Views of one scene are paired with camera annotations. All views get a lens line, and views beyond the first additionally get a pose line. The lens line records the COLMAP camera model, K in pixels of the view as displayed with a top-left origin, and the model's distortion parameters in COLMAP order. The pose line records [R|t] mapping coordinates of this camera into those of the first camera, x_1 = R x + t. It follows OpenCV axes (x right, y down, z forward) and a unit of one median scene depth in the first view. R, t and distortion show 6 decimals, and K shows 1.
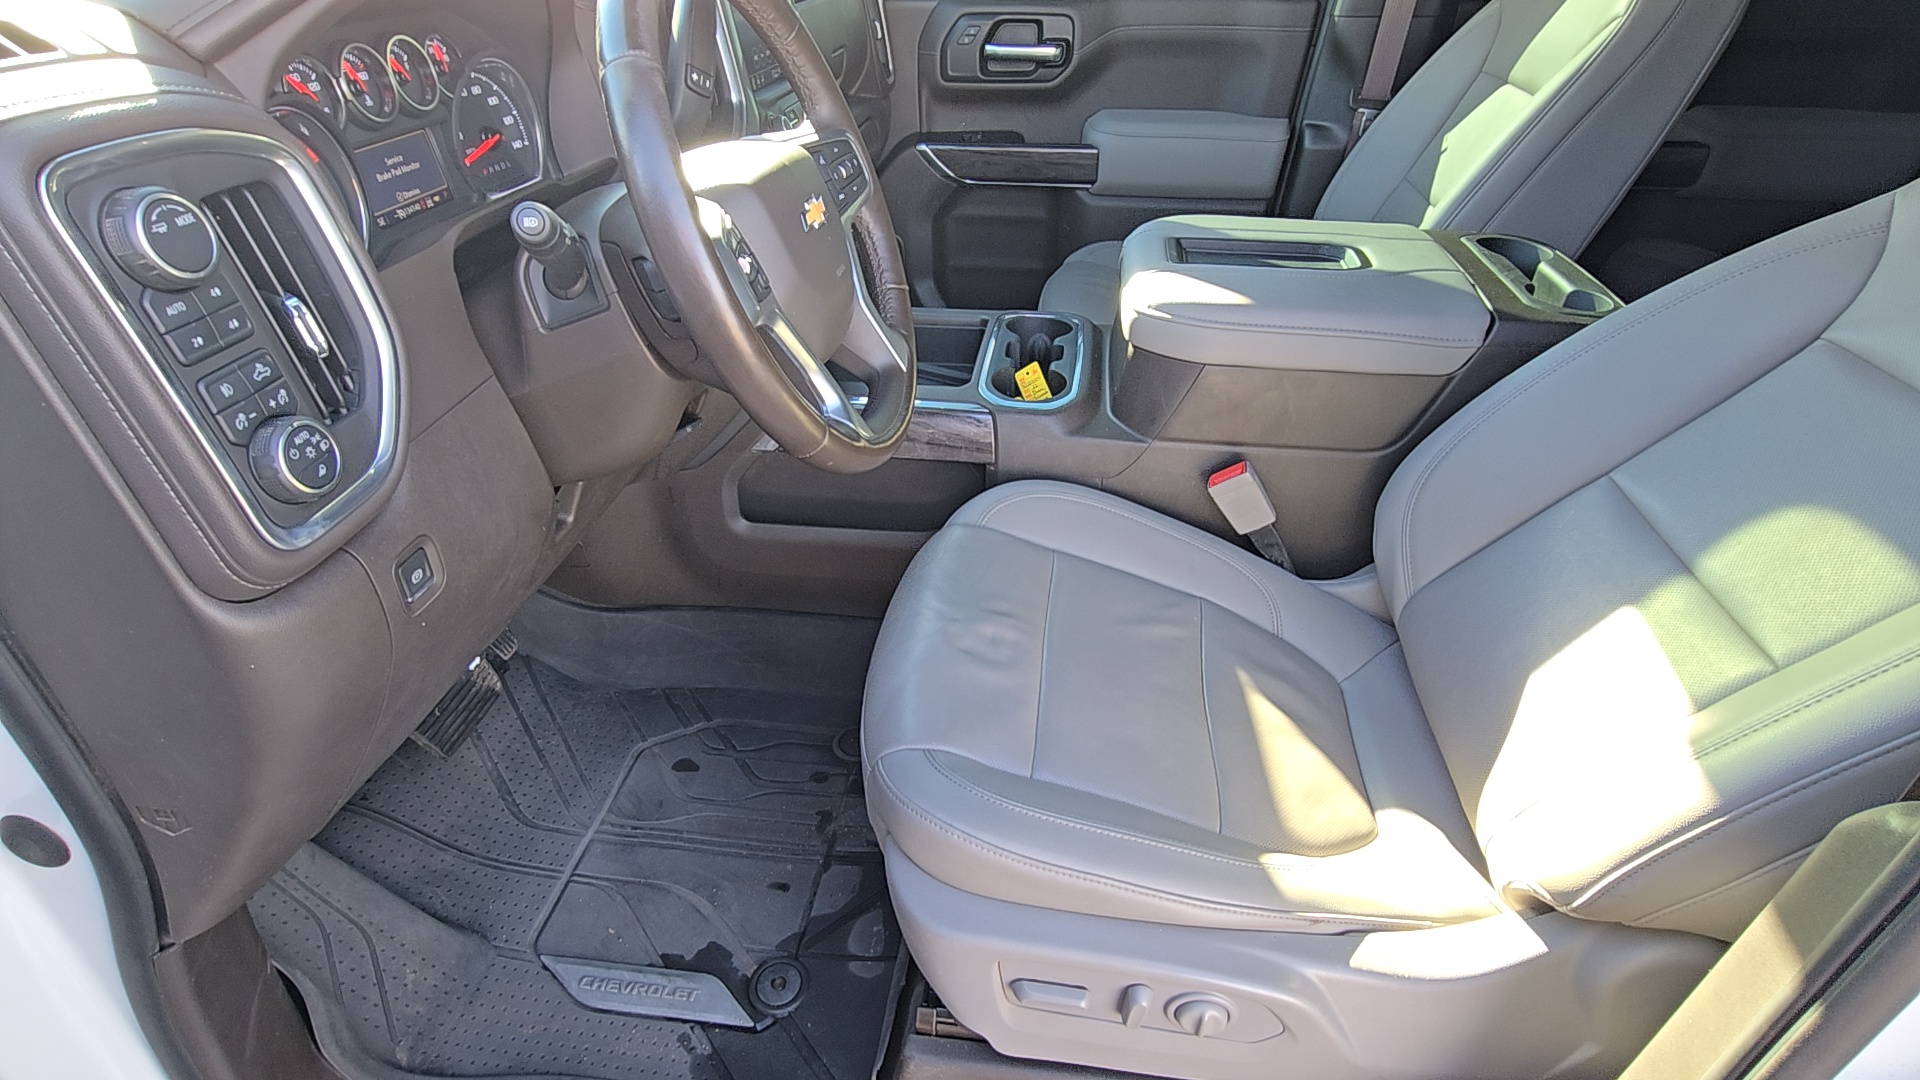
lens RADIAL K [[966.2, 0, 958.4], [0, 966.2, 553.1], [0, 0, 1]] dist [-0.001004, 0.002008]
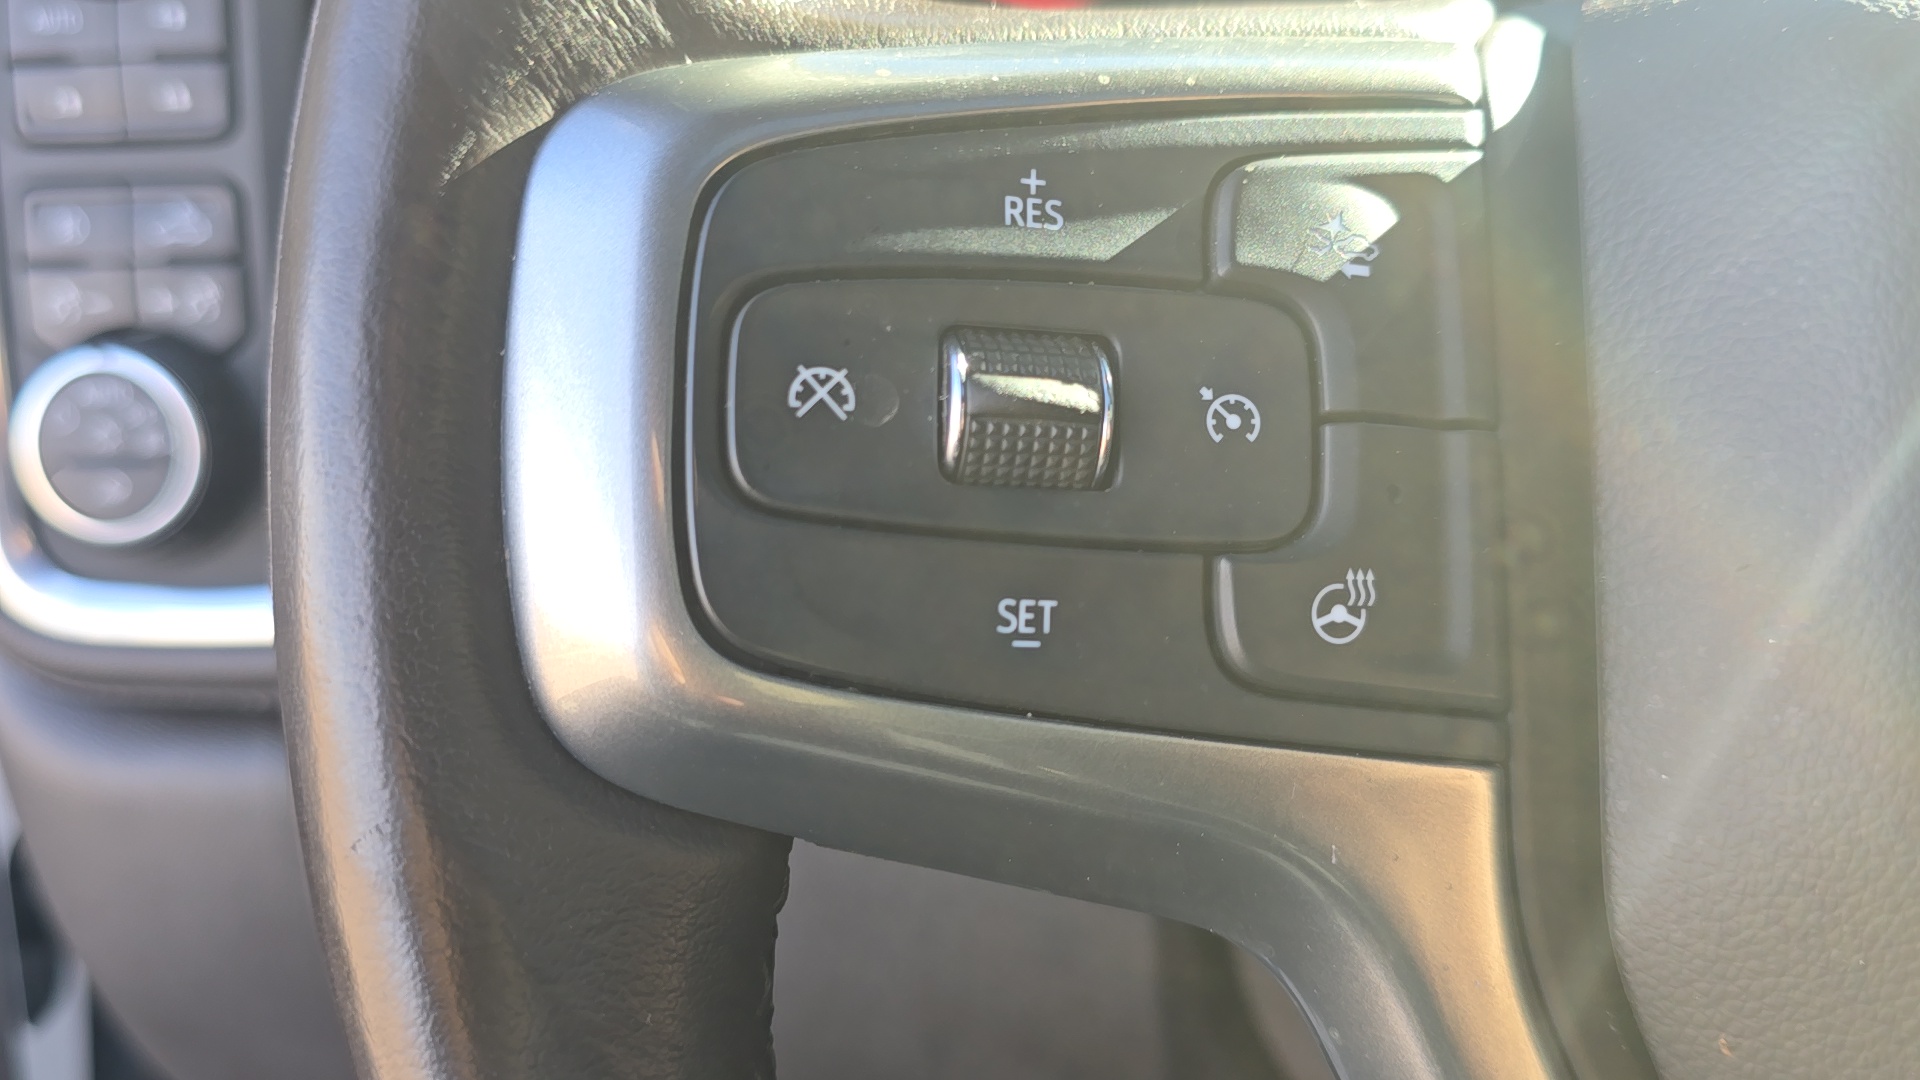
lens RADIAL K [[1594.9, 0, 955.7], [0, 1594.9, 554.8], [0, 0, 1]] dist [-0.015905, 0.029807]
pose [[0.083177, 0.326076, -0.941677, -0.013636], [-0.543536, 0.806864, 0.231384, -0.224478], [0.835255, 0.492590, 0.244346, 0.648975]]
